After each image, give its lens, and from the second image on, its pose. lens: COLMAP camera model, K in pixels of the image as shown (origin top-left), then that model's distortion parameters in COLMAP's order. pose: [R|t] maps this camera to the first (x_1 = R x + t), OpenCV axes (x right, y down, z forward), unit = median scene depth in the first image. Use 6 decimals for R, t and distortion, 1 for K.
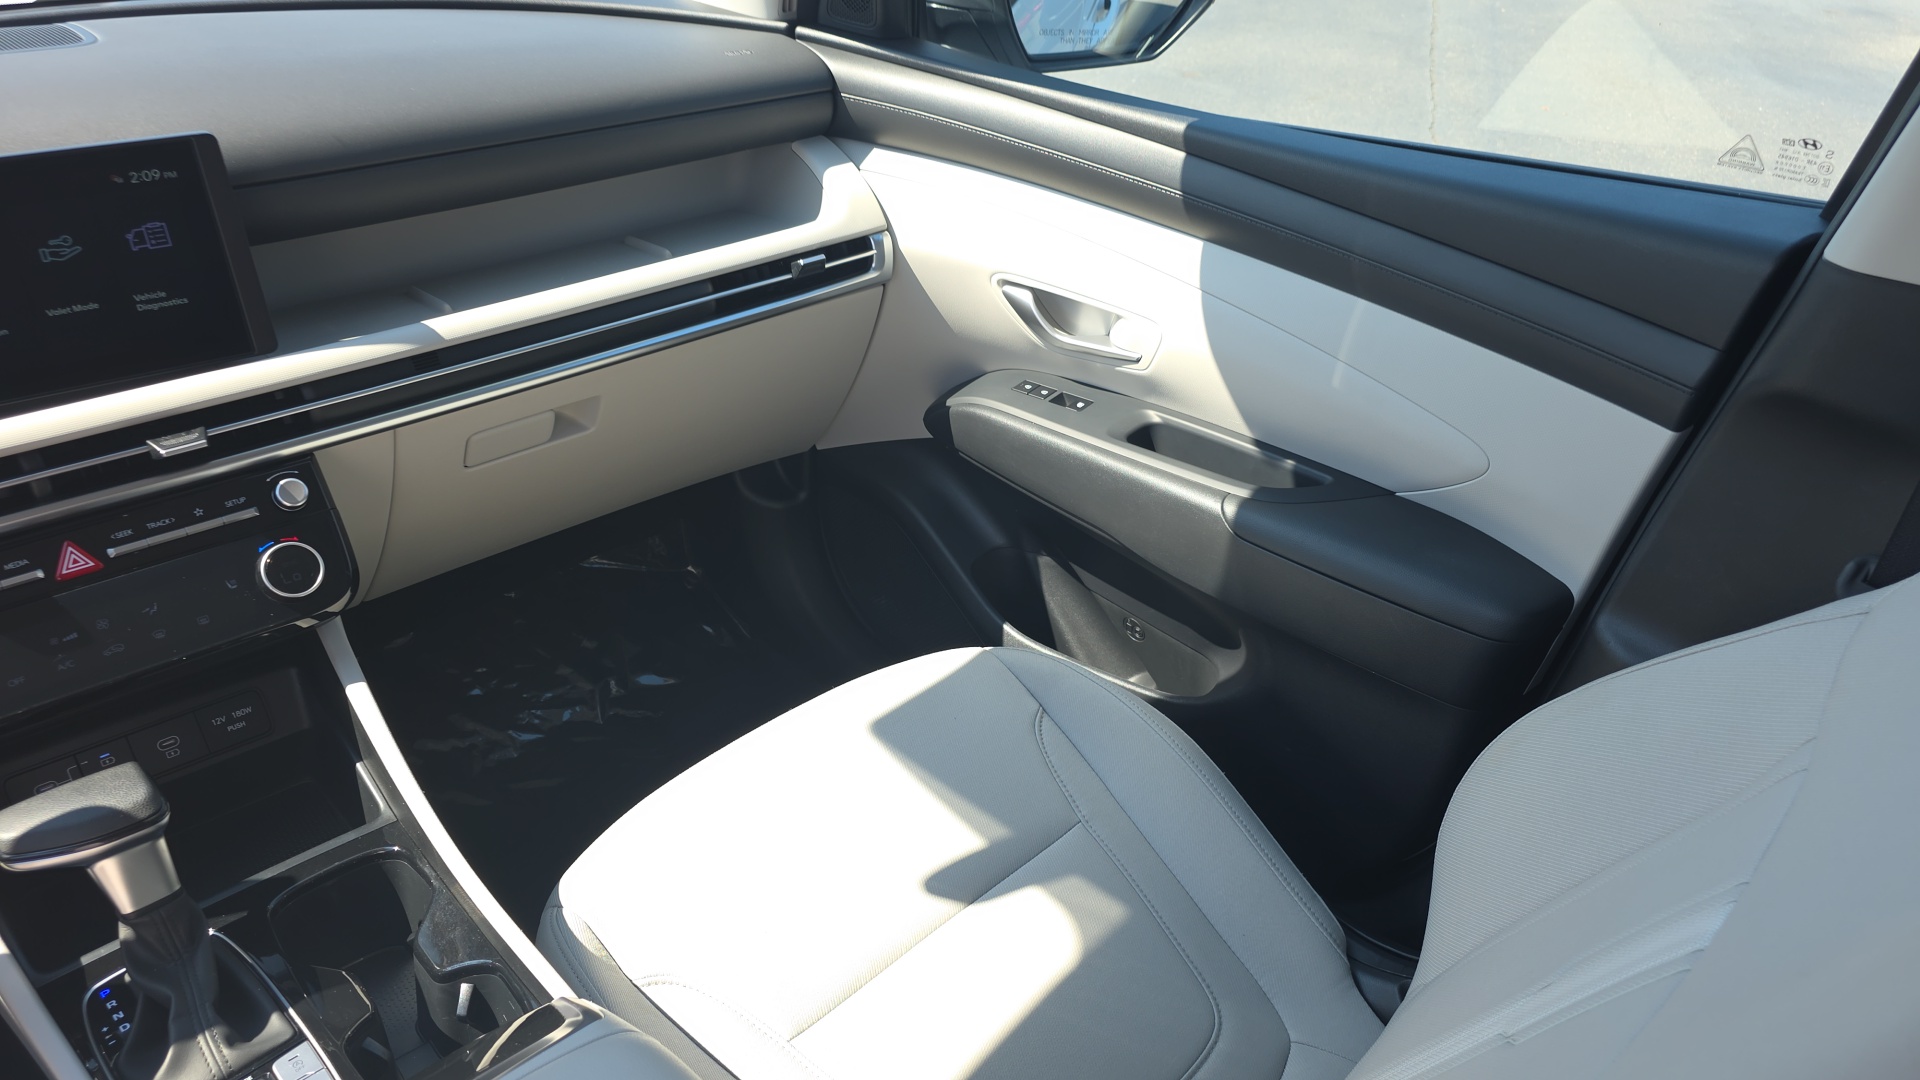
lens RADIAL K [[1315.8, 0, 972.8], [0, 1315.8, 537.8], [0, 0, 1]] dist [0.052070, -0.050716]
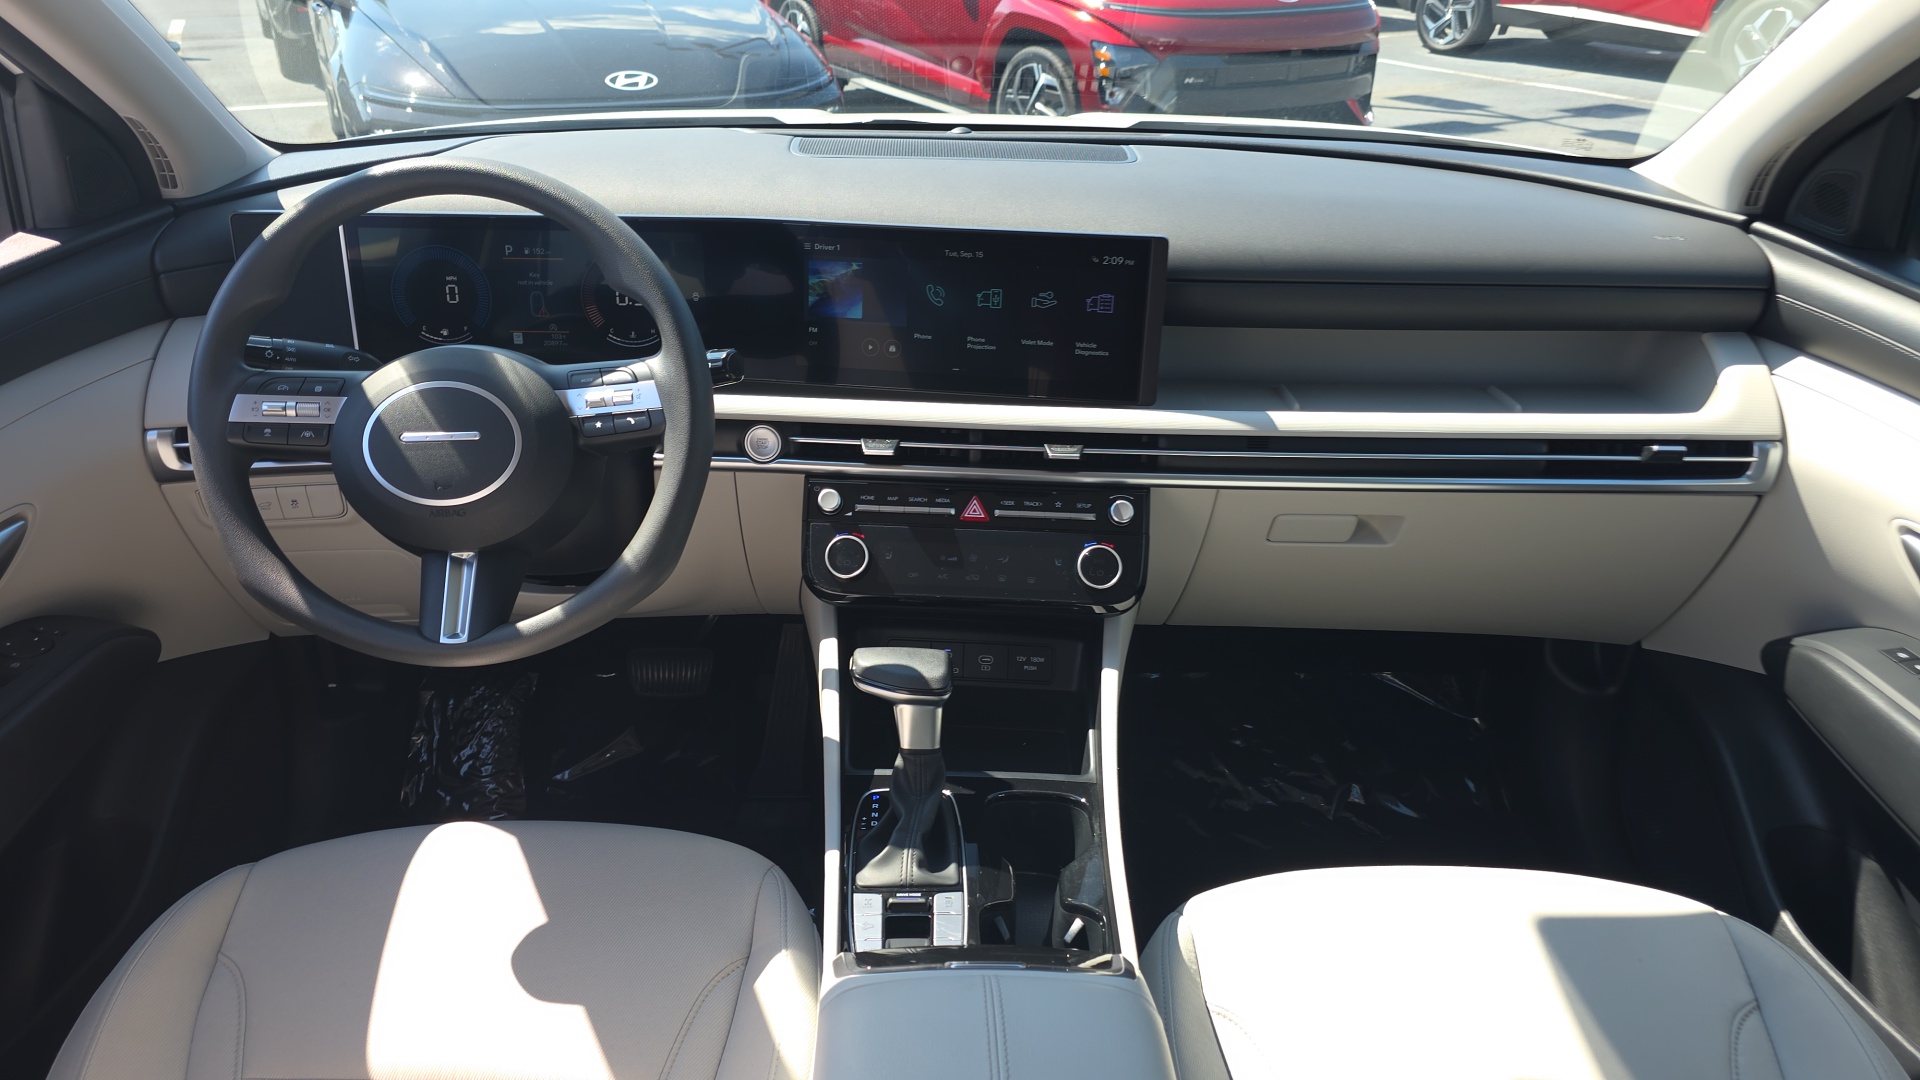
lens RADIAL K [[1292.3, 0, 951.5], [0, 1292.3, 539.4], [0, 0, 1]] dist [0.109639, -0.128935]
pose [[0.720397, 0.296204, -0.627129, 0.163332], [-0.355389, 0.934137, 0.032965, 0.008818], [0.595589, 0.199127, 0.778217, -0.069894]]
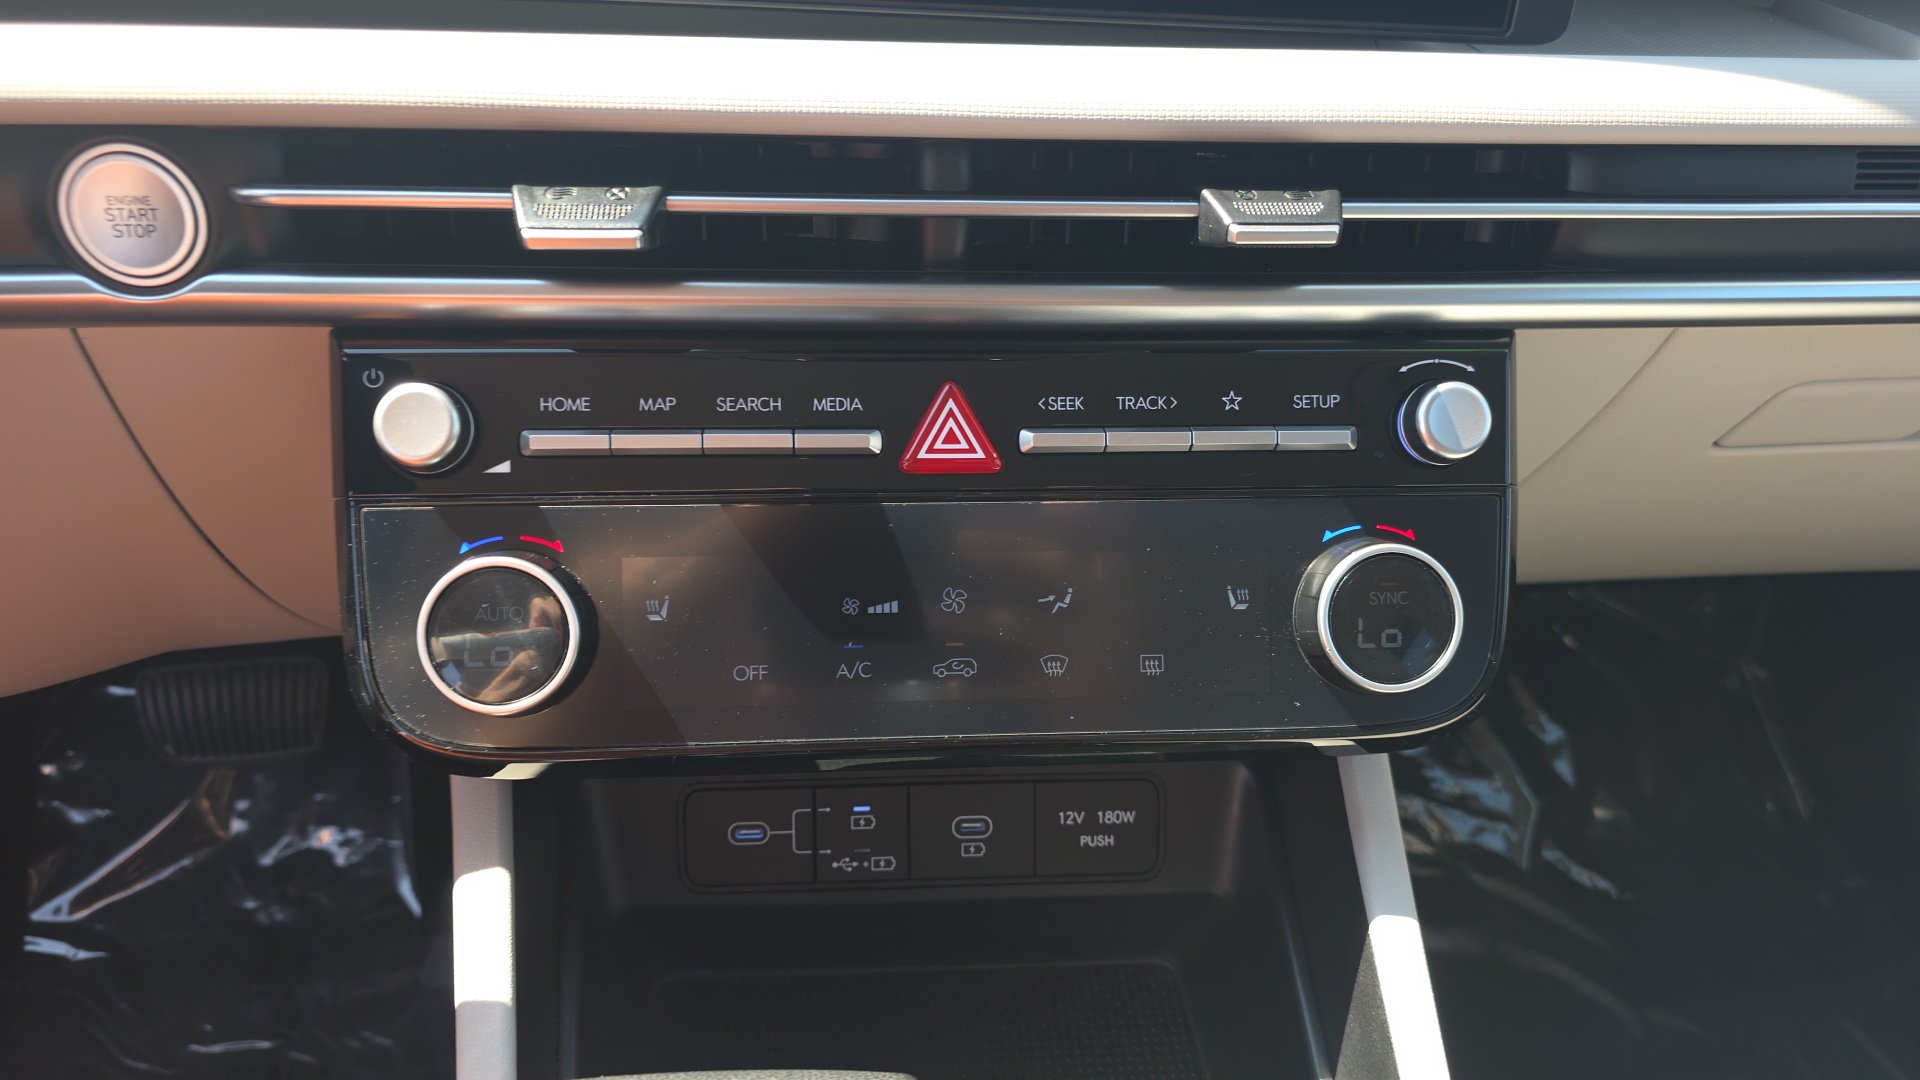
lens RADIAL K [[1315.8, 0, 972.8], [0, 1315.8, 537.8], [0, 0, 1]] dist [0.052070, -0.050716]
pose [[0.805537, 0.354898, -0.474508, -0.427654], [-0.324698, 0.934241, 0.147531, -0.013766], [0.495663, 0.035230, 0.867800, 0.601185]]
